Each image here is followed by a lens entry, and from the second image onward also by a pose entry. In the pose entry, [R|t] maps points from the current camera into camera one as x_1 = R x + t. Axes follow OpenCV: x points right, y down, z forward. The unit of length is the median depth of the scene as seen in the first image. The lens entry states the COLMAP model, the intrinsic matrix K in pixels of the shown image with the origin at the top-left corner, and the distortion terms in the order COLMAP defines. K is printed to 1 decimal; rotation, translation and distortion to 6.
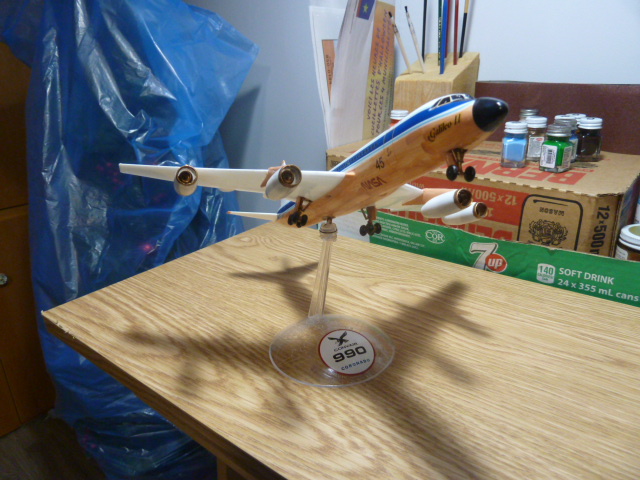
lens RADIAL K [[479.7, 0, 318.9], [0, 479.7, 237.6], [0, 0, 1]] dist [-0.036992, 0.010066]
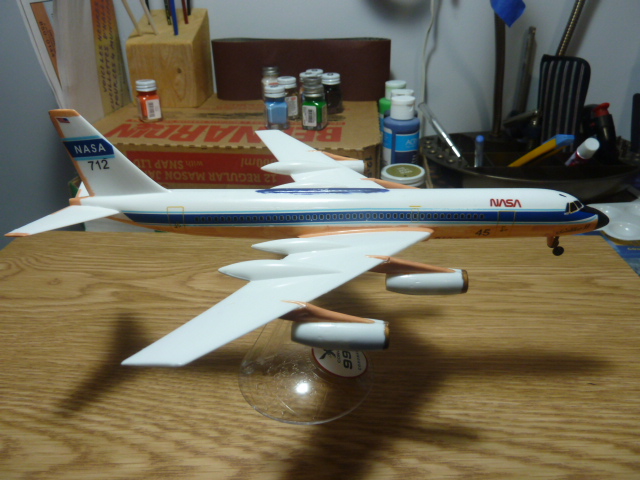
lens RADIAL K [[479.7, 0, 320.2], [0, 479.7, 236.6], [0, 0, 1]] dist [-0.036992, 0.010066]
pose [[0.817439, -0.261516, 0.513228, -0.128684], [0.198102, 0.964283, 0.175826, -0.093259], [-0.540878, -0.042056, 0.840049, 0.059332]]
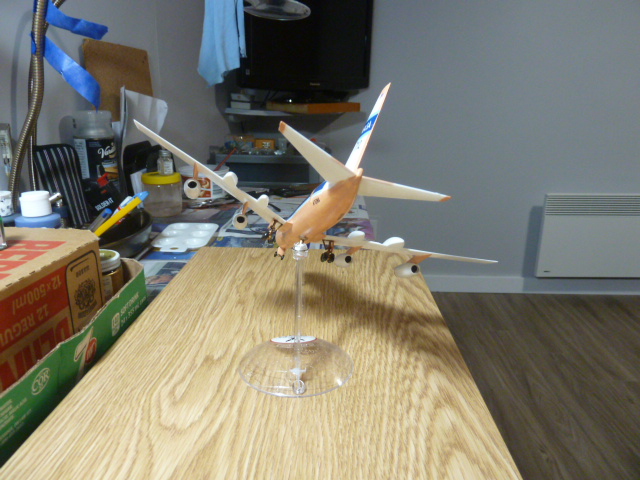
lens RADIAL K [[479.7, 0, 320.6], [0, 479.7, 241.6], [0, 0, 1]] dist [-0.036992, 0.010066]
pose [[-0.597384, -0.200789, 0.776412, -0.464347], [0.292566, 0.846859, 0.444112, -0.351115], [-0.746684, 0.492457, -0.447156, 0.953306]]
